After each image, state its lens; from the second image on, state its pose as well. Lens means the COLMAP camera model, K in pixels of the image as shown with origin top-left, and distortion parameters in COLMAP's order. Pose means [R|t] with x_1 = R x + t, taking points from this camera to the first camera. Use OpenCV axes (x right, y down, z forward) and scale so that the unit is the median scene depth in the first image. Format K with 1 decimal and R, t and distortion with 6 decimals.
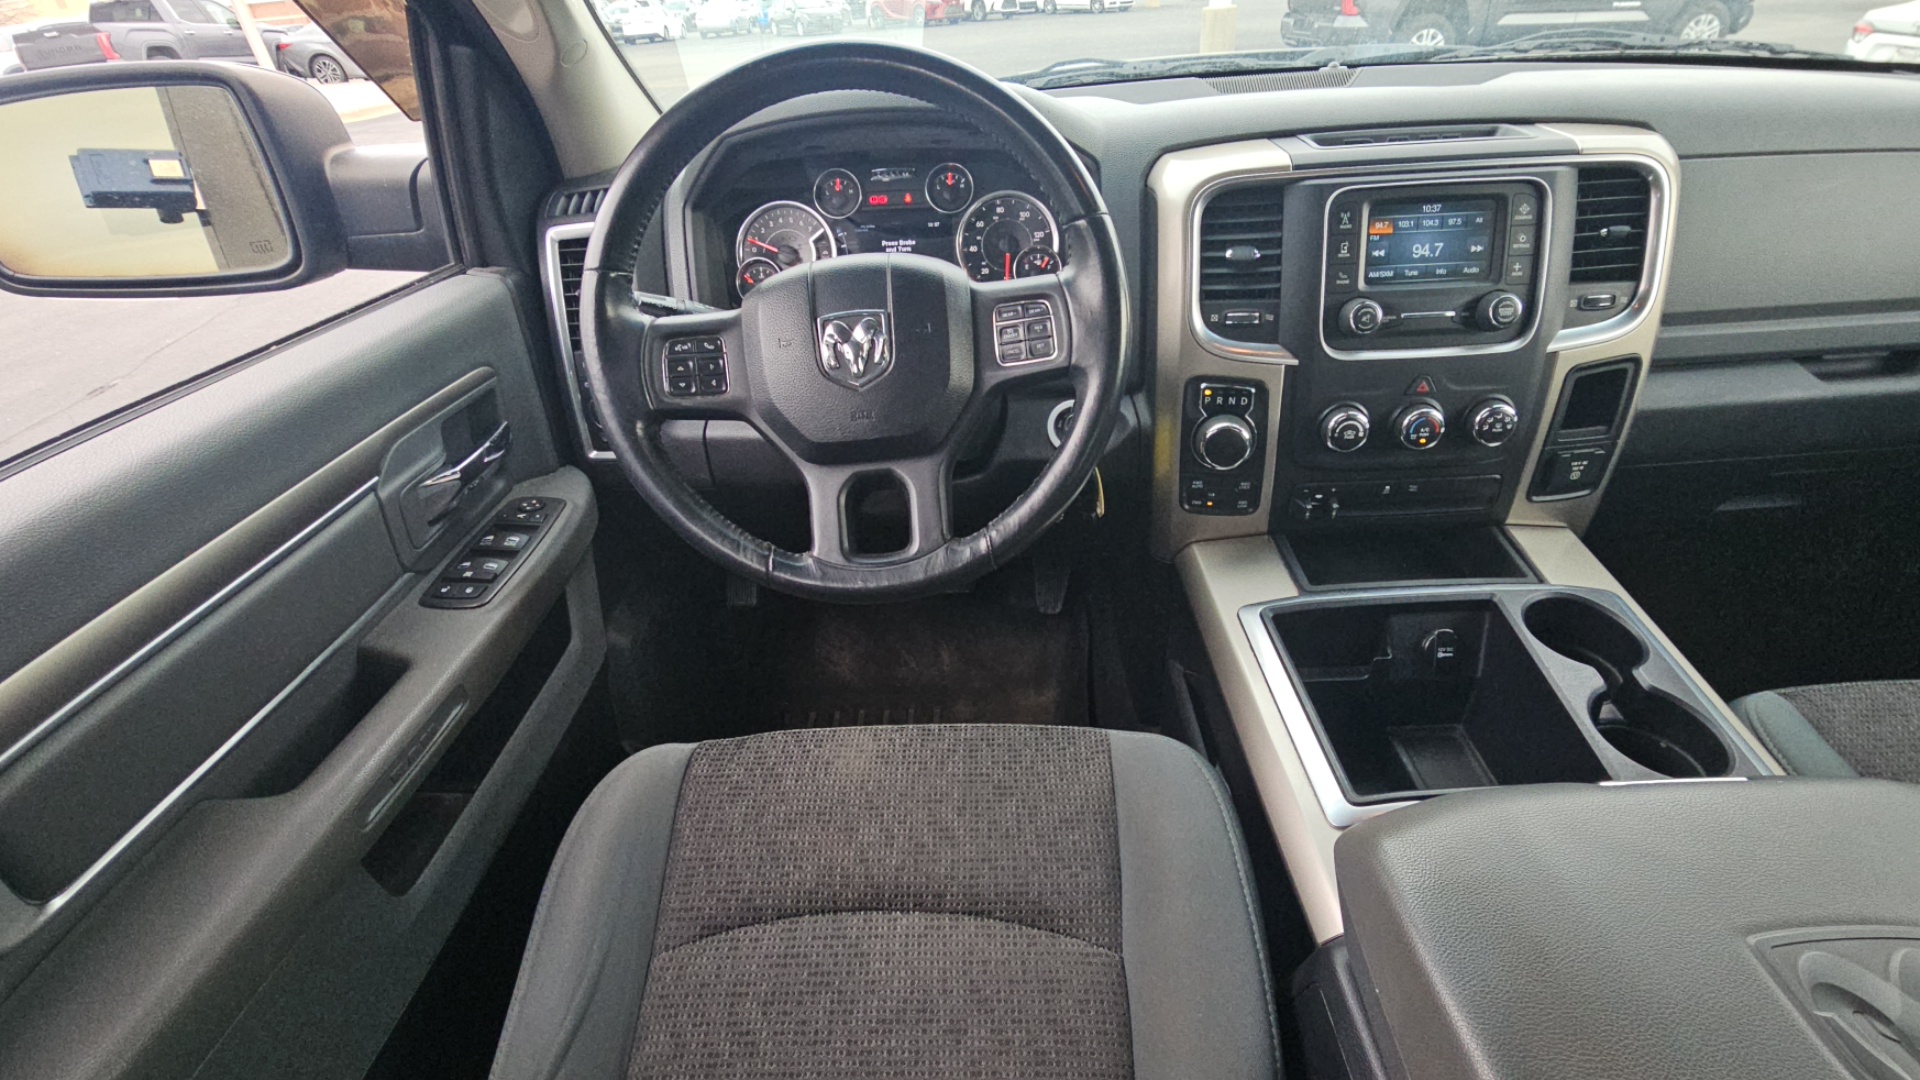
lens RADIAL K [[851.6, 0, 979.3], [0, 851.6, 553.8], [0, 0, 1]] dist [0.008702, -0.006517]
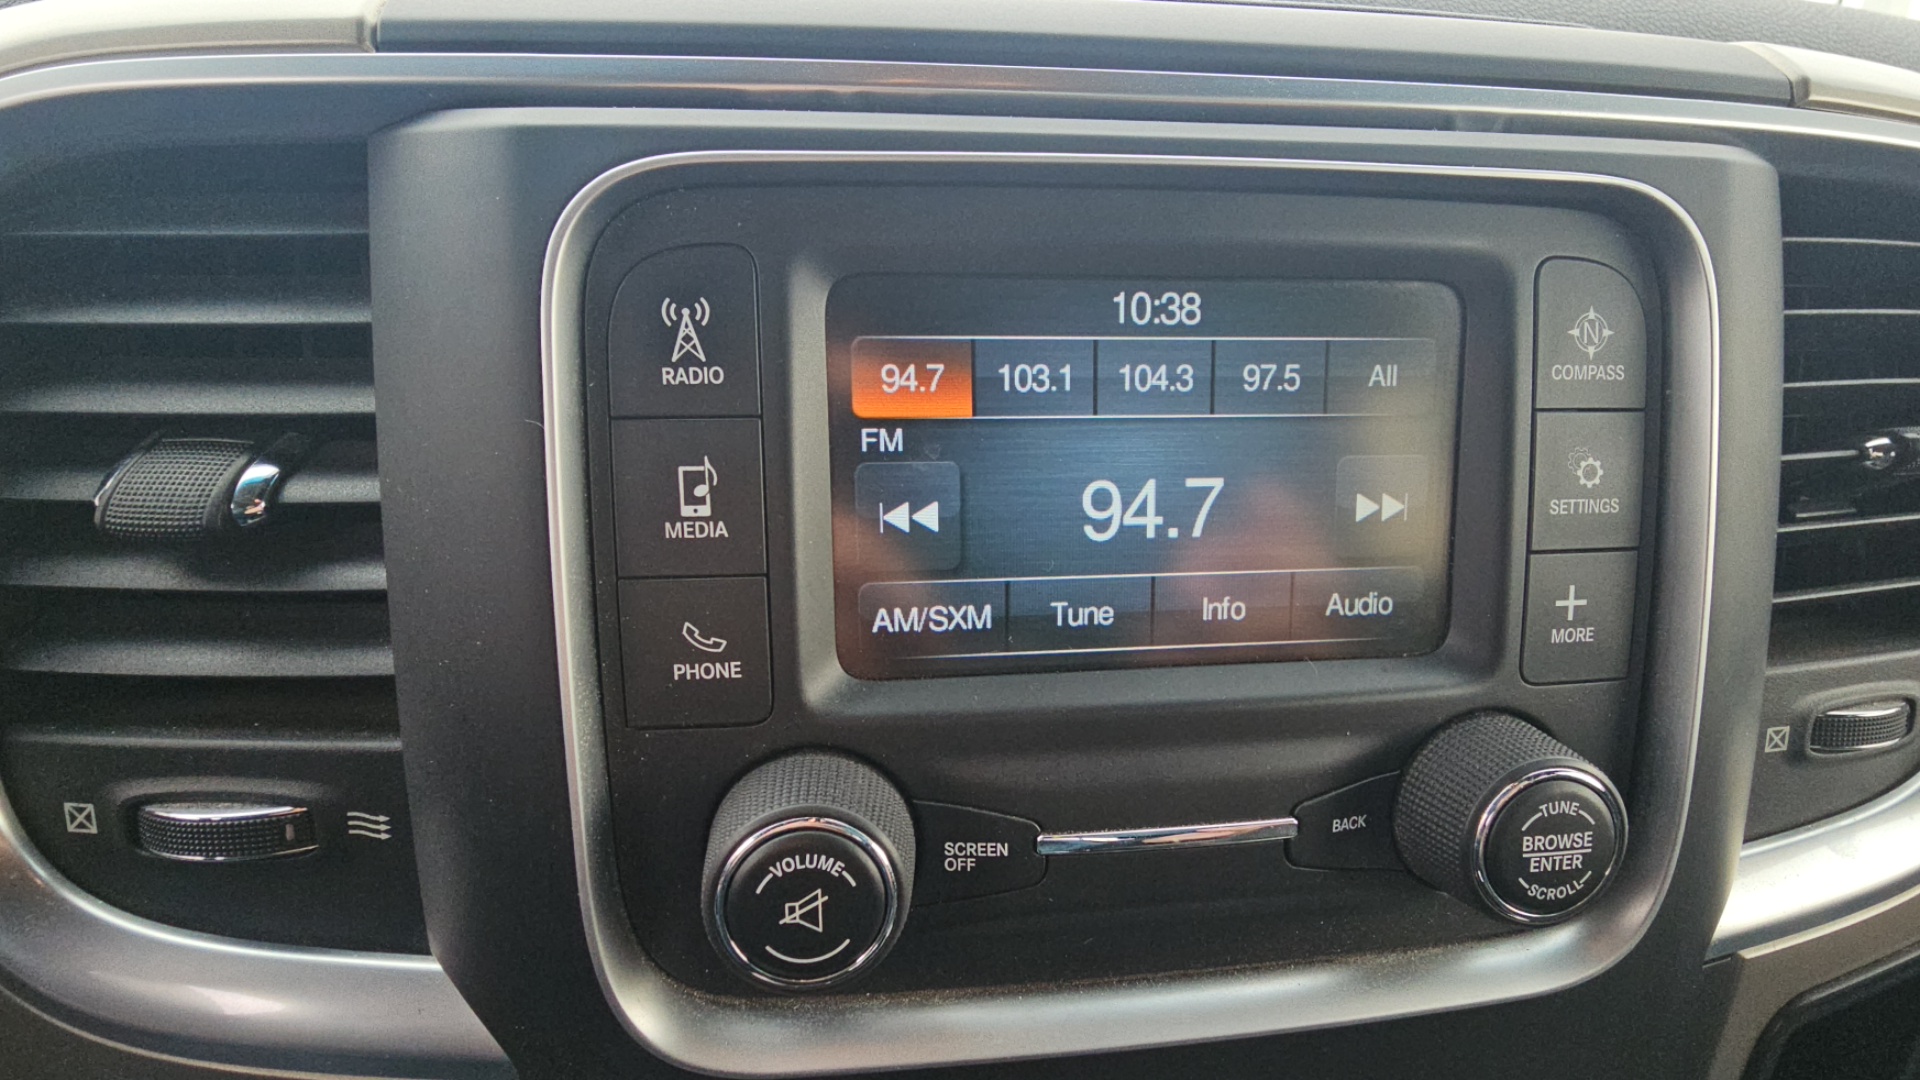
lens RADIAL K [[851.6, 0, 970.3], [0, 851.6, 550.0], [0, 0, 1]] dist [0.008702, -0.006517]
pose [[0.989154, 0.013813, 0.146228, 0.443533], [0.008684, 0.988326, -0.152107, -0.308687], [-0.146622, 0.151727, 0.977487, 0.794069]]
